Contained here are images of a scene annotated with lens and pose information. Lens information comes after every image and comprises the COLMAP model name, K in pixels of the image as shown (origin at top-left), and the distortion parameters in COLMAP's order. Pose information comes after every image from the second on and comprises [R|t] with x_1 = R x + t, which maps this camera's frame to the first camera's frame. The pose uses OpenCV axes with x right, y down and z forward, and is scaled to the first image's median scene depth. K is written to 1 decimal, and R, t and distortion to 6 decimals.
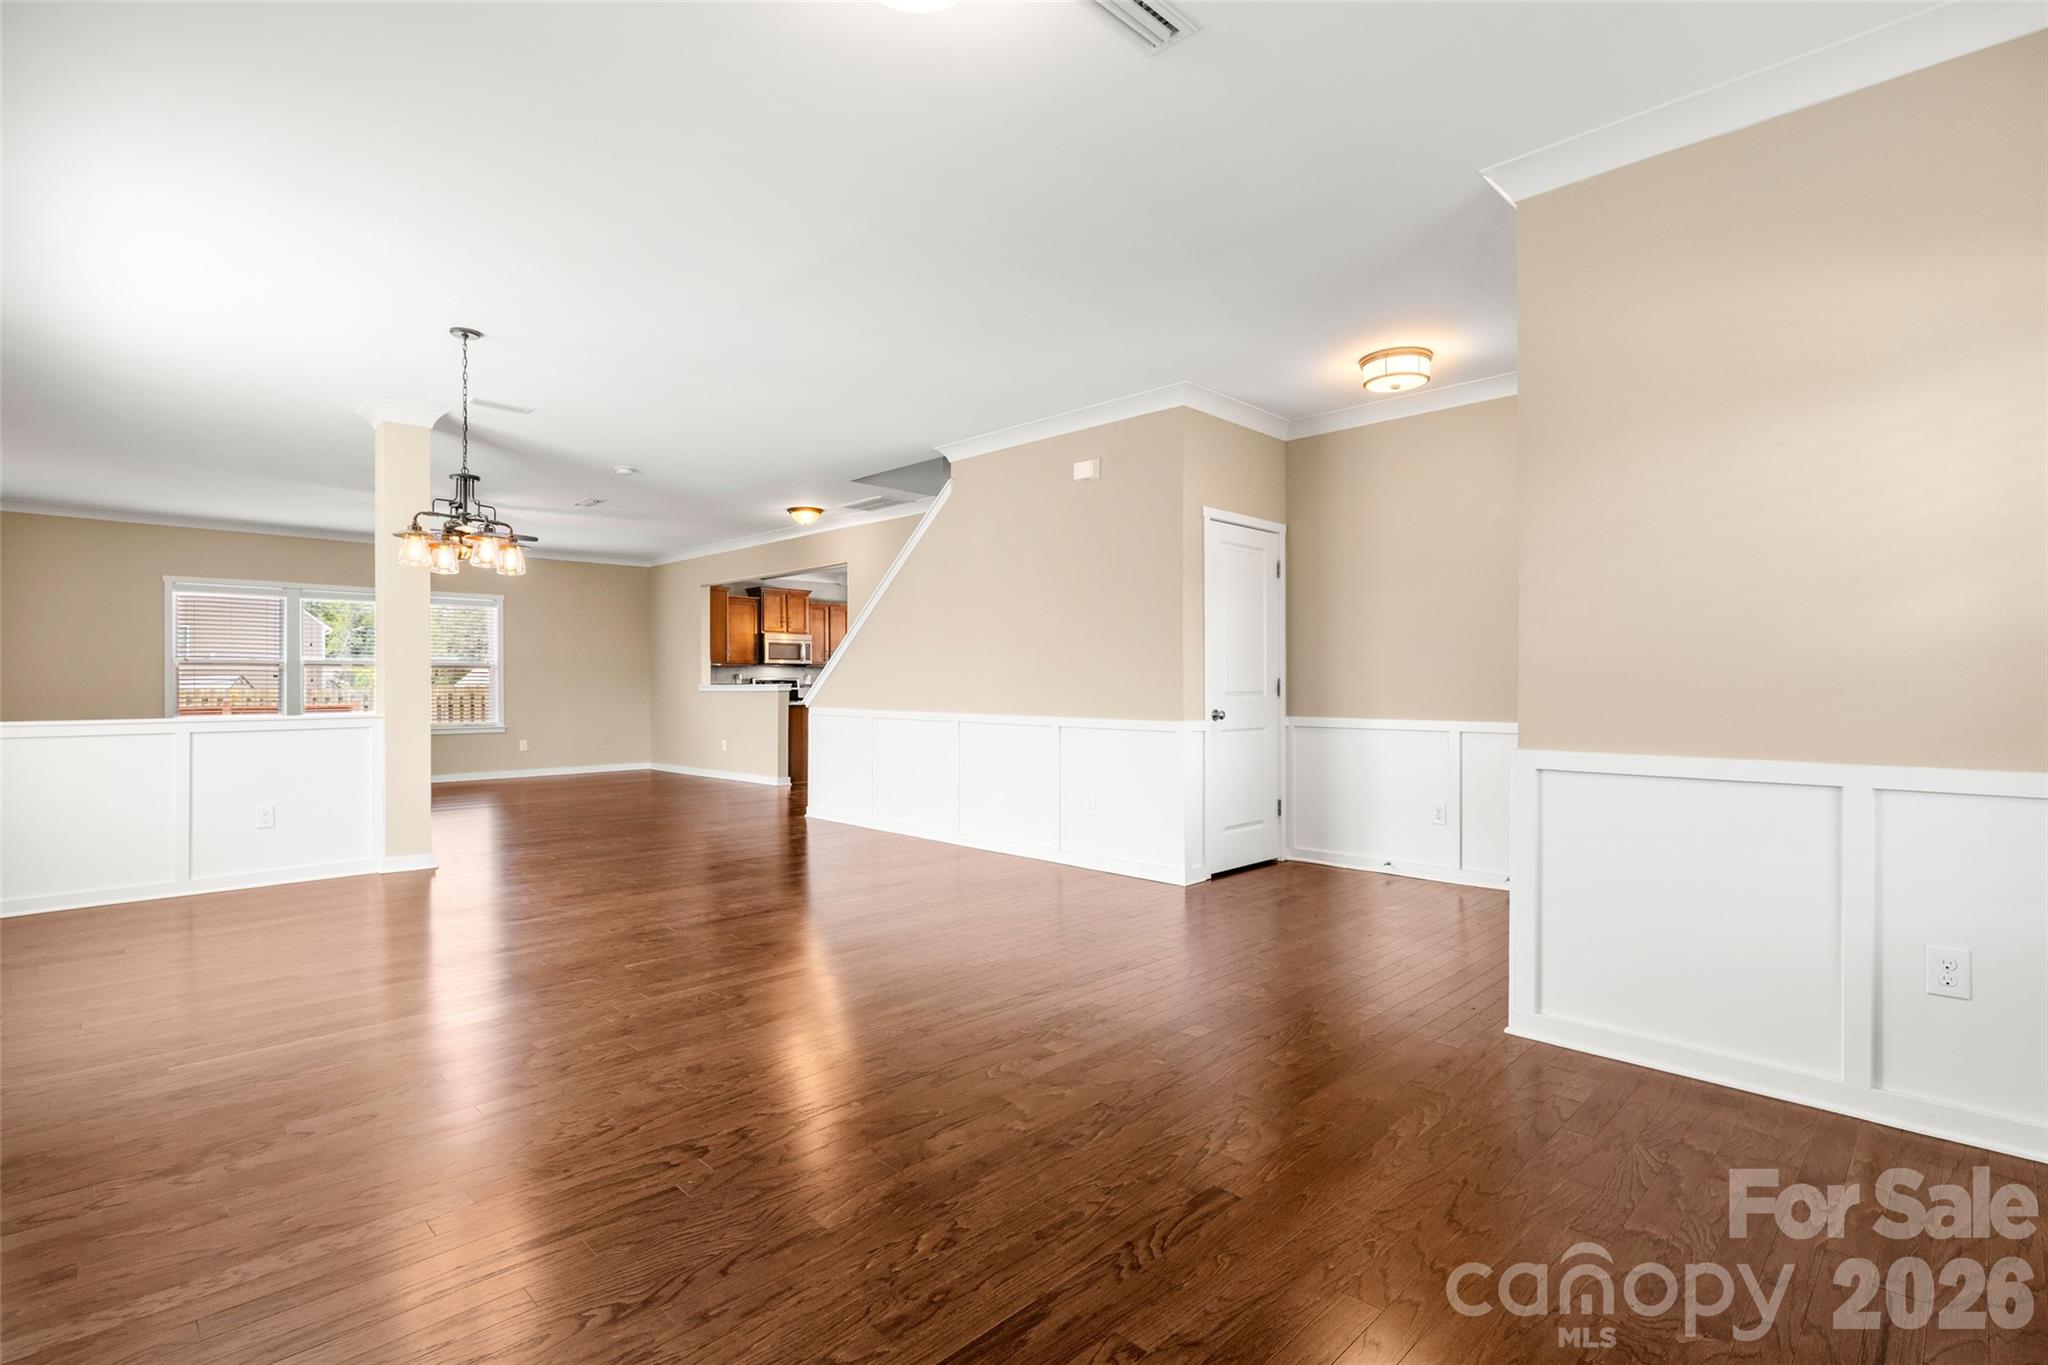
lens RADIAL K [[969.1, 0, 1003.9], [0, 969.1, 684.7], [0, 0, 1]] dist [-0.004926, 0.000365]
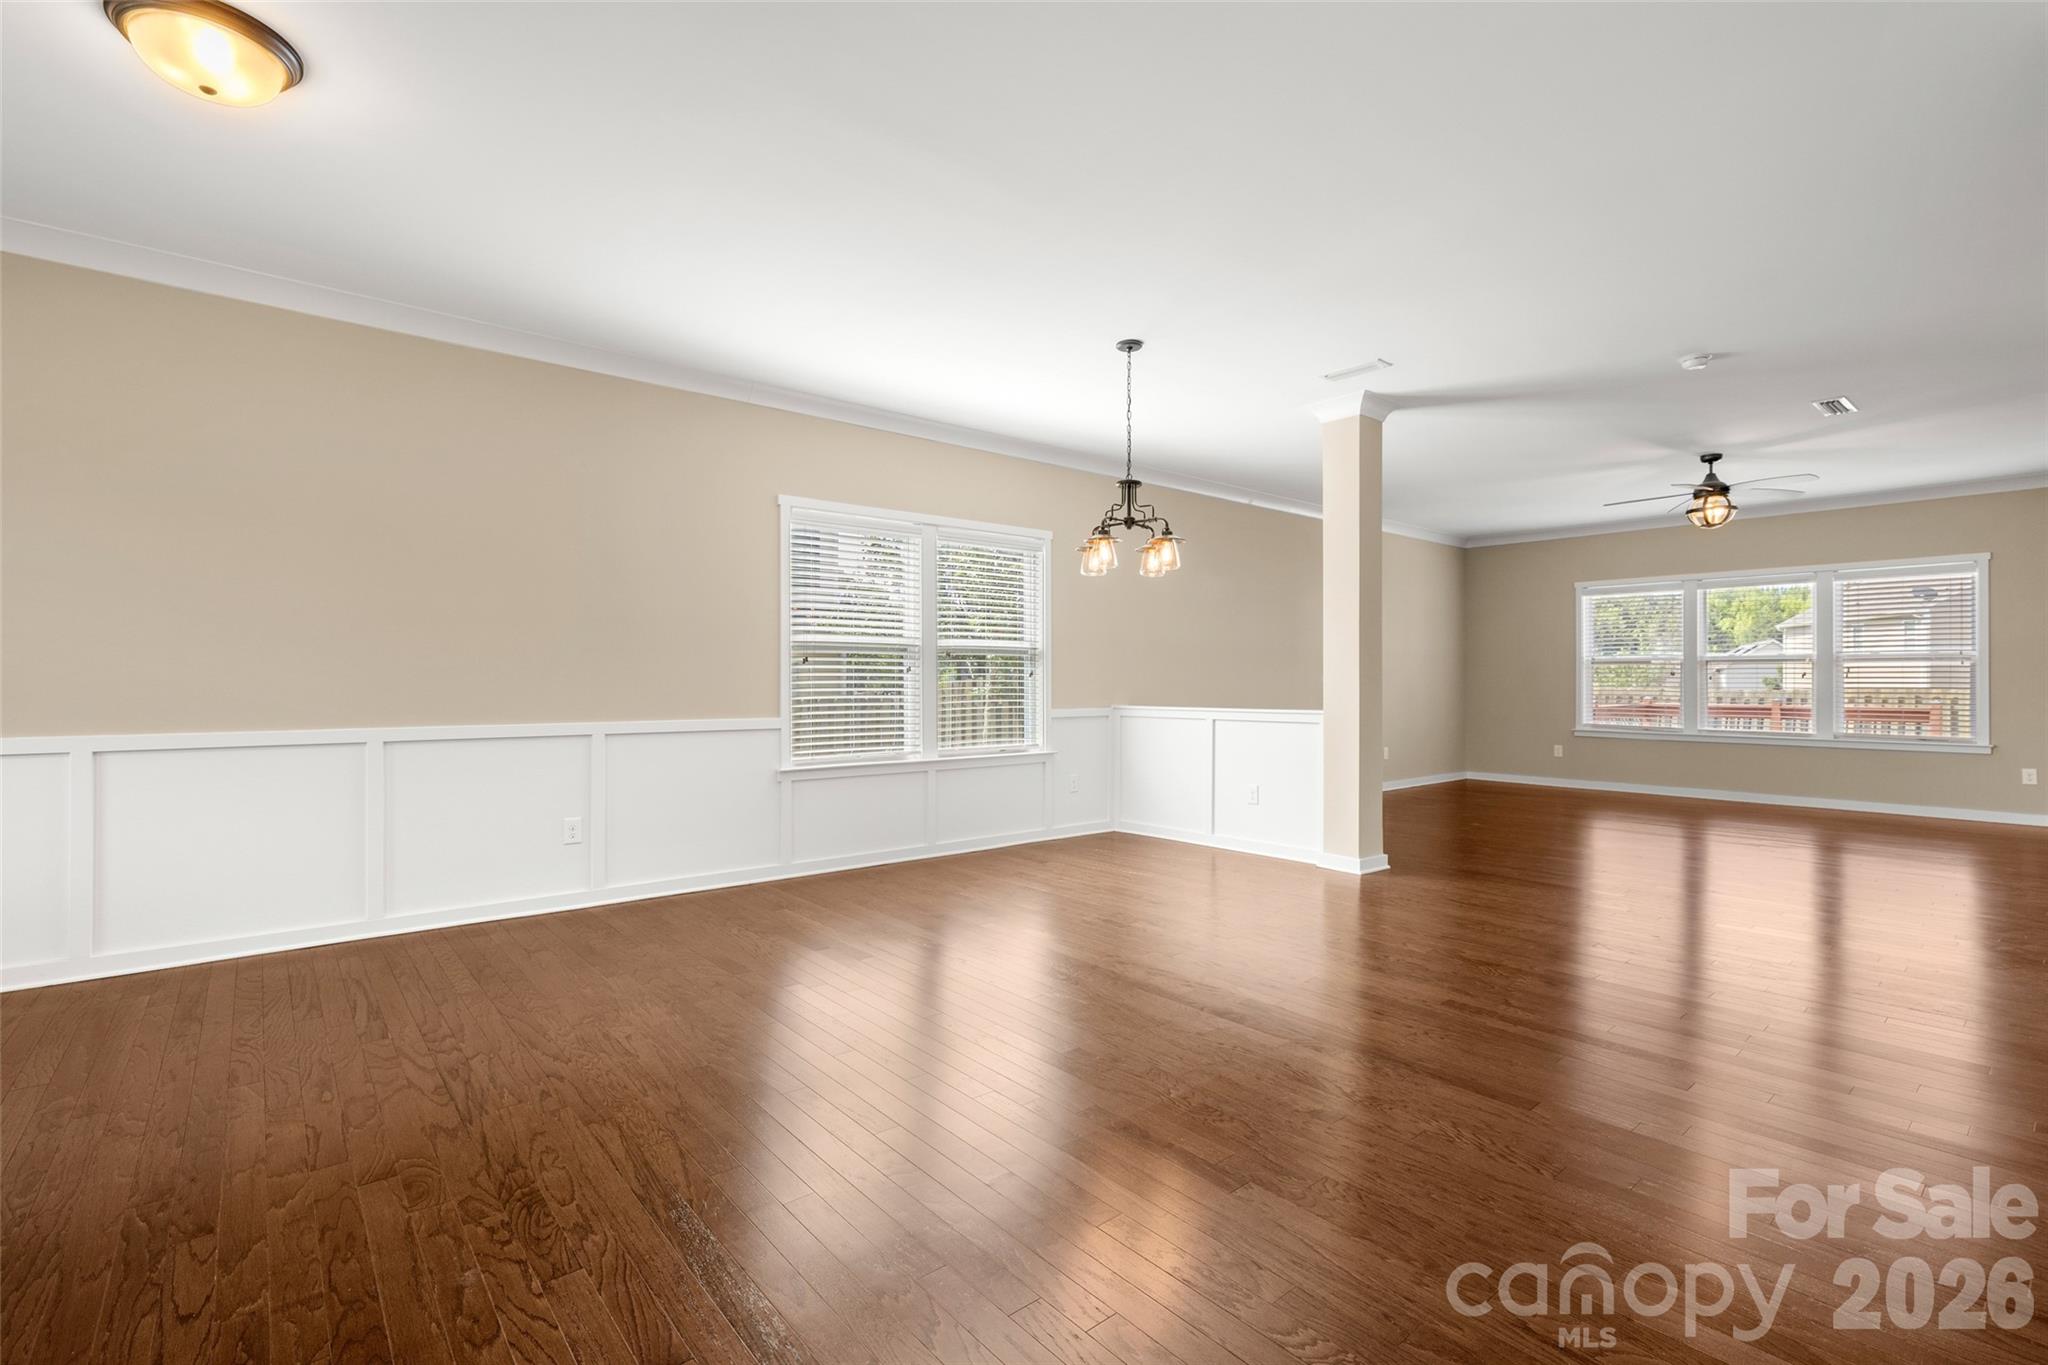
lens RADIAL K [[914.4, 0, 1015.8], [0, 914.4, 676.5], [0, 0, 1]] dist [-0.003480, -0.000201]
pose [[-0.066000, -0.004253, -0.997811, 0.199951], [-0.003613, 0.999985, -0.004024, -0.000442], [0.997813, 0.003340, -0.066014, 0.433225]]
